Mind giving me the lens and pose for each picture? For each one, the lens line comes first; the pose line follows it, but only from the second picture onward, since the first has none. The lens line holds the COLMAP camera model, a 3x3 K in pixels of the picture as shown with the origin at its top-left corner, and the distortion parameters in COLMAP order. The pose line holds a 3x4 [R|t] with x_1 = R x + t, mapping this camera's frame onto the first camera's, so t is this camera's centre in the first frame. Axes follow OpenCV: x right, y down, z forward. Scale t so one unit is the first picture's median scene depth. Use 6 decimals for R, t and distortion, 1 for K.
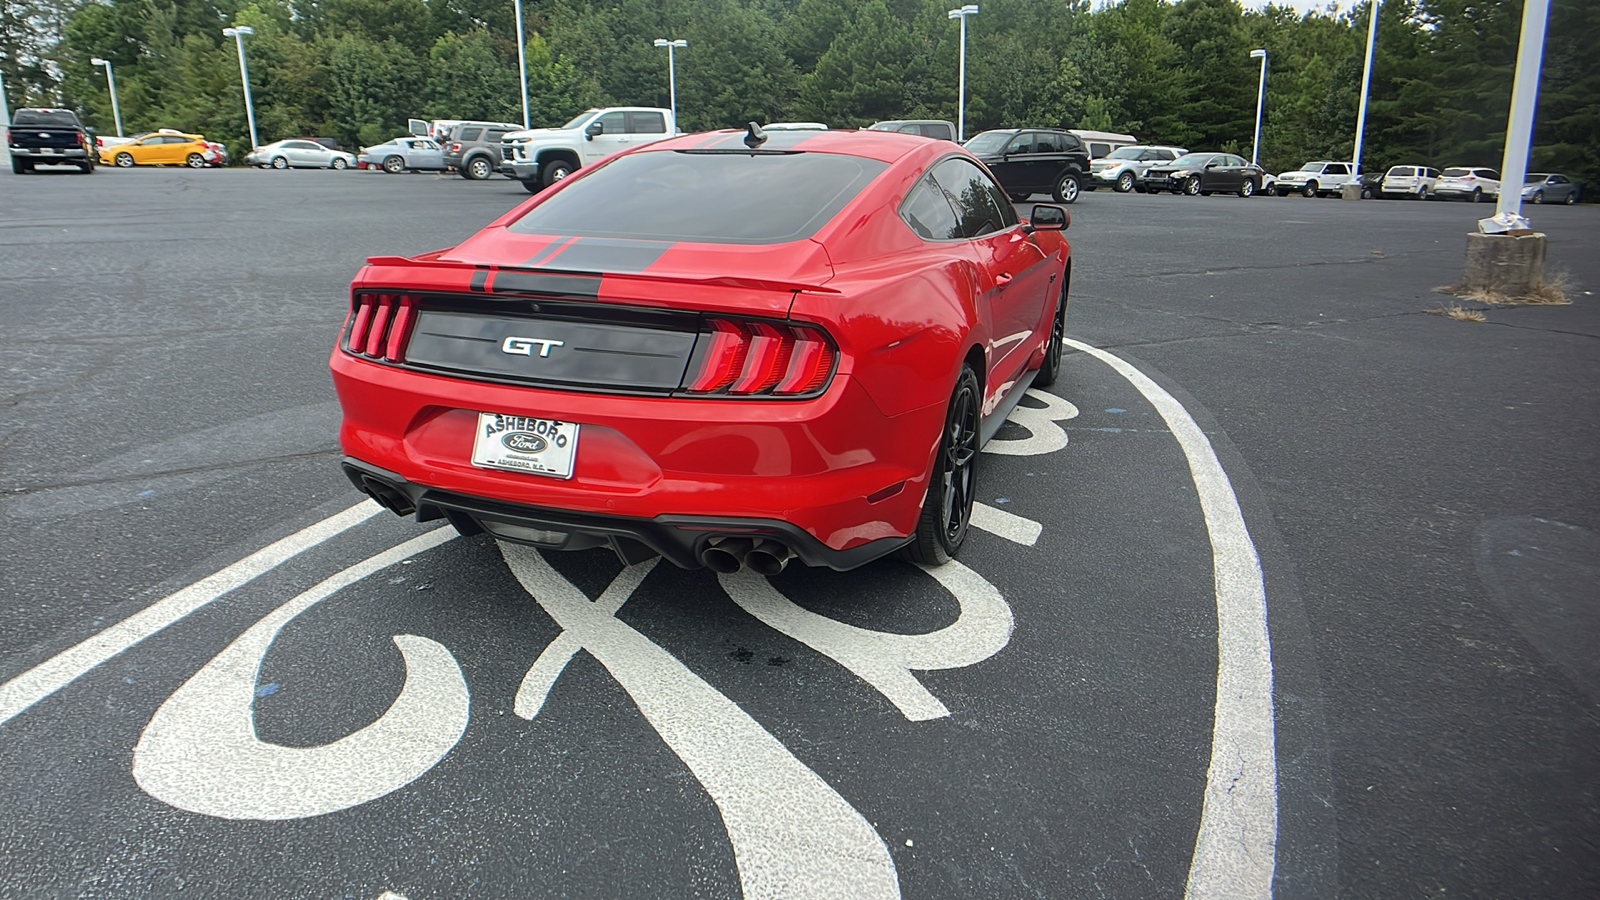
lens RADIAL K [[1010.1, 0, 786.3], [0, 1010.1, 440.1], [0, 0, 1]] dist [-0.020343, 0.011582]
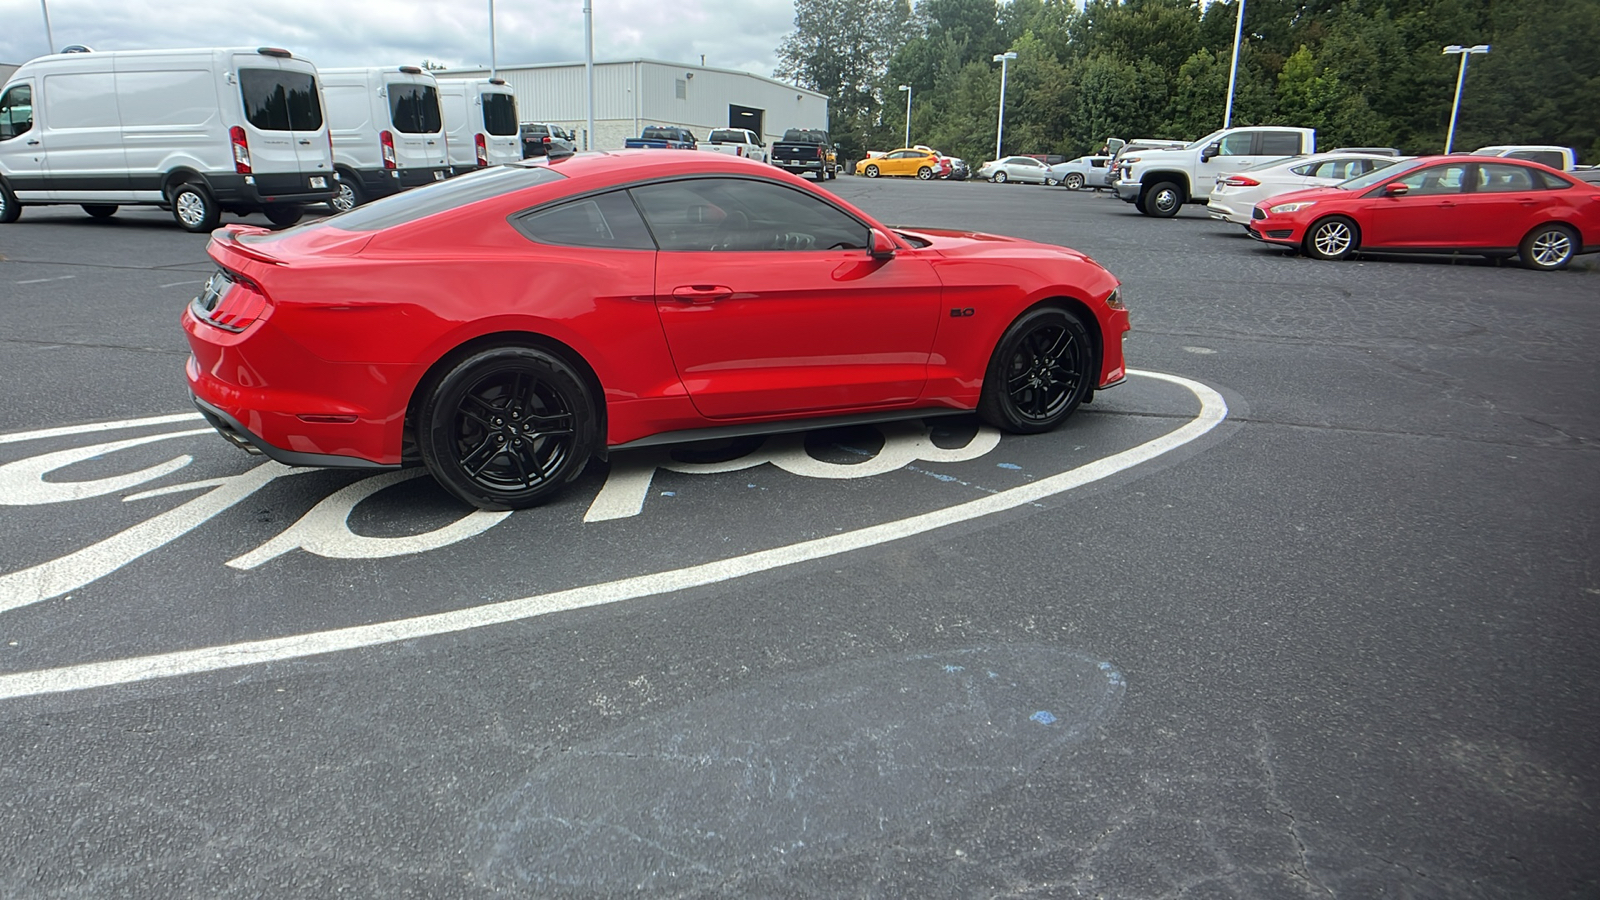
lens RADIAL K [[1028.1, 0, 784.5], [0, 1028.1, 448.1], [0, 0, 1]] dist [-0.013872, 0.007274]
pose [[0.761419, 0.188761, -0.620169, 0.060101], [-0.198147, 0.978651, 0.054594, -0.004477], [0.617234, 0.081316, 0.782566, 0.013060]]
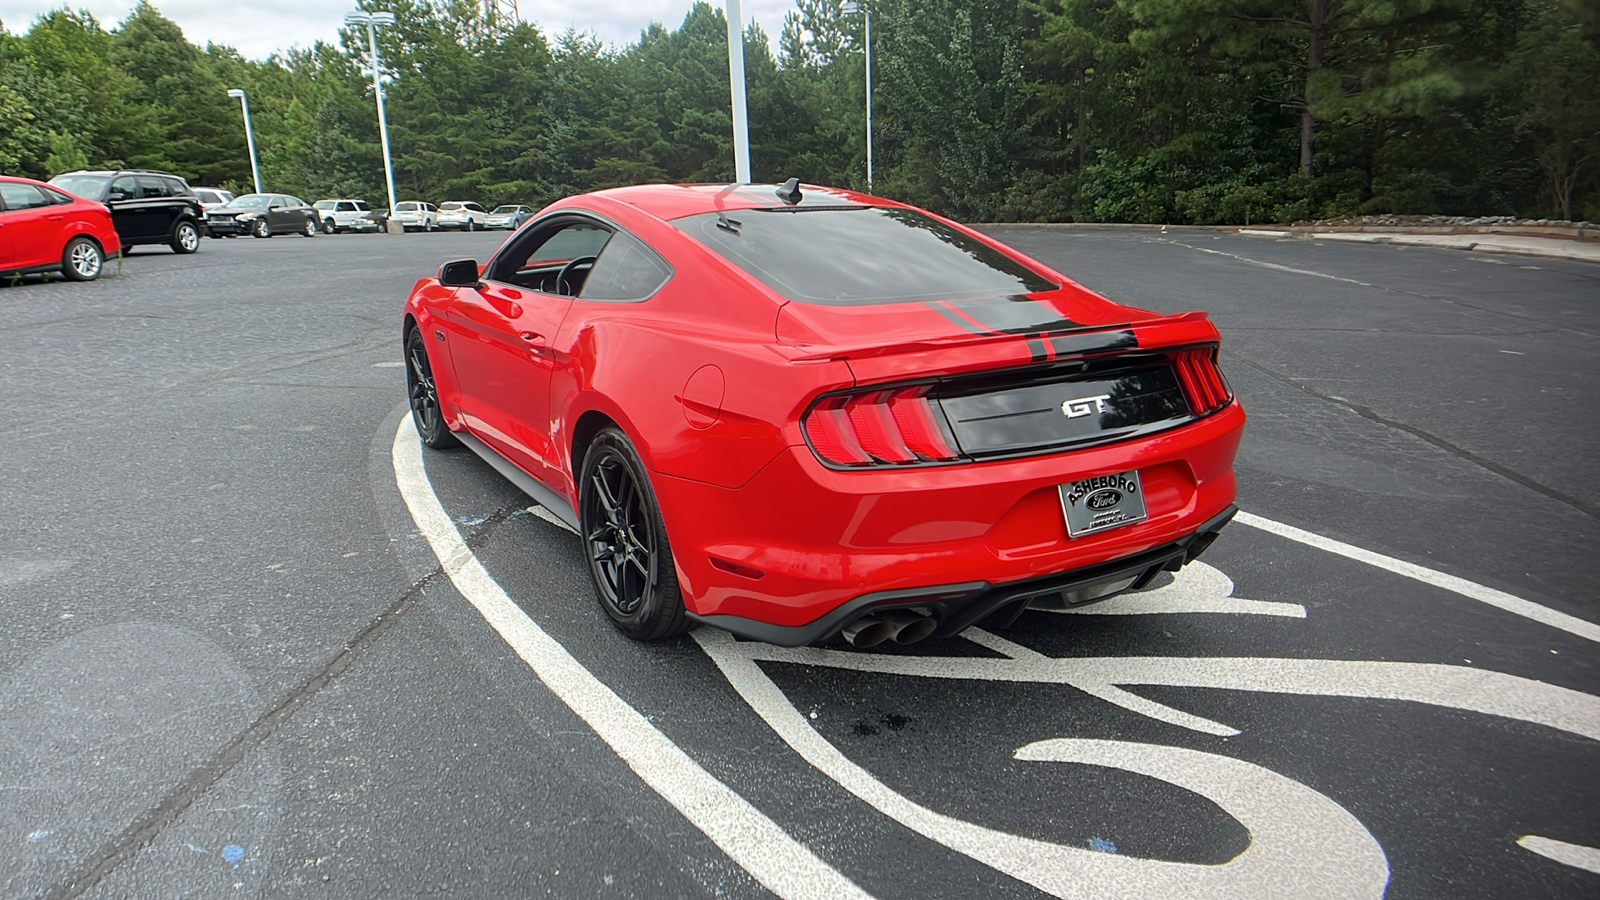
lens RADIAL K [[1010.1, 0, 772.9], [0, 1010.1, 440.2], [0, 0, 1]] dist [-0.020343, 0.011582]
pose [[0.613212, -0.201107, 0.763889, -0.042833], [0.228559, 0.970855, 0.072118, -0.007168], [-0.756129, 0.130371, 0.641305, 0.020874]]
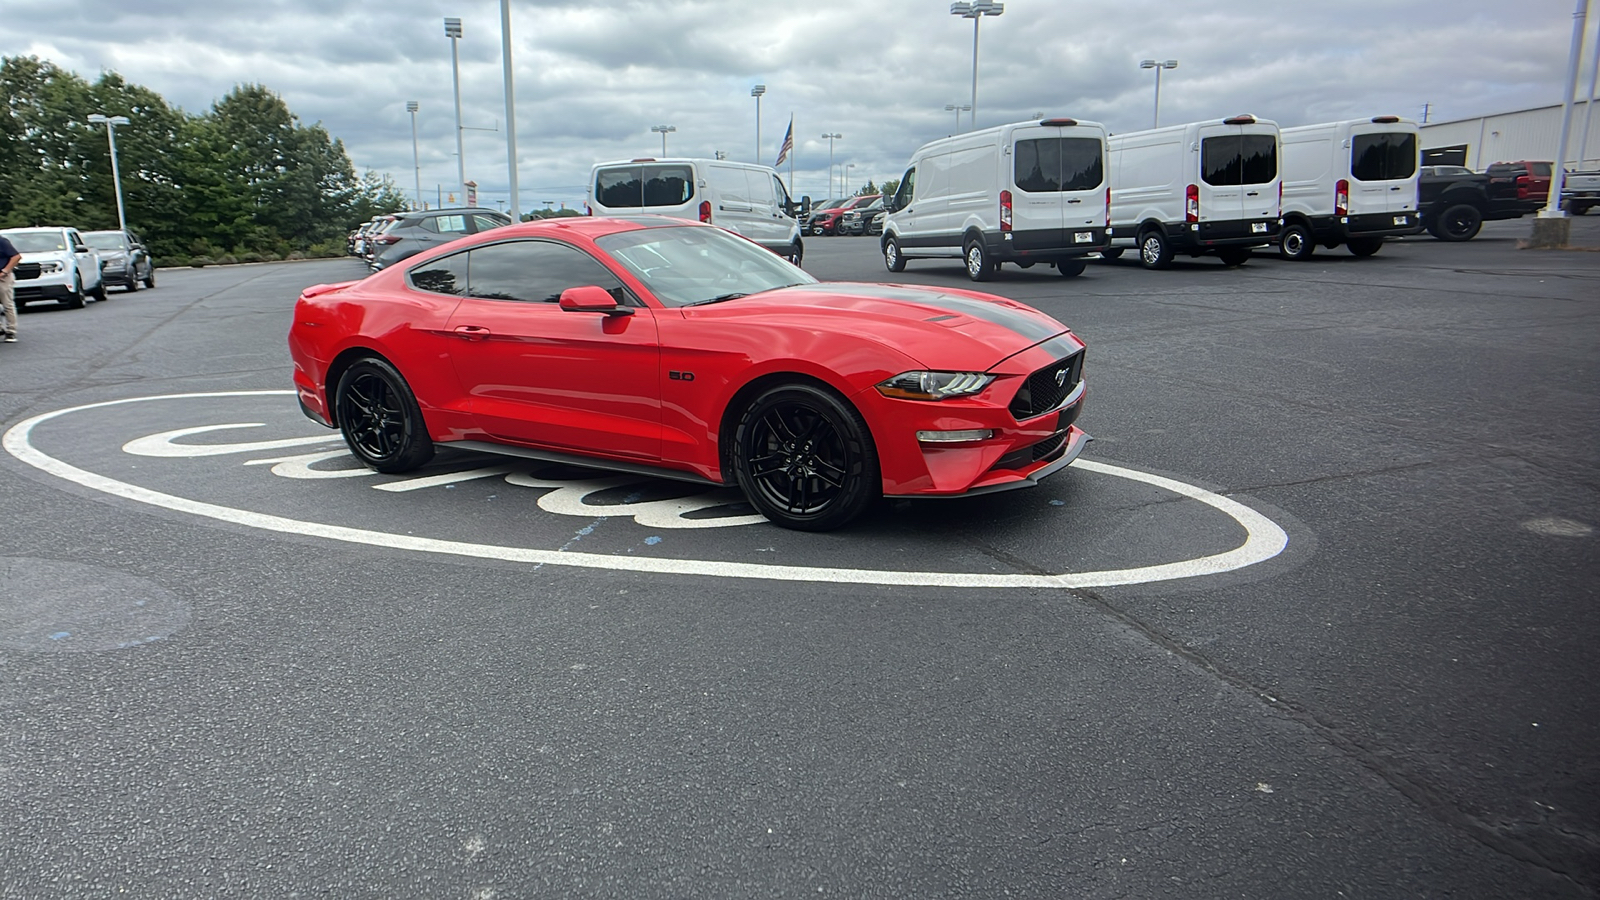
lens RADIAL K [[1028.1, 0, 773.4], [0, 1028.1, 447.1], [0, 0, 1]] dist [-0.013872, 0.007274]
pose [[-0.152580, 0.220160, -0.963457, 0.091199], [-0.248943, 0.934875, 0.253054, -0.027995], [0.956424, 0.278457, -0.087836, 0.093694]]
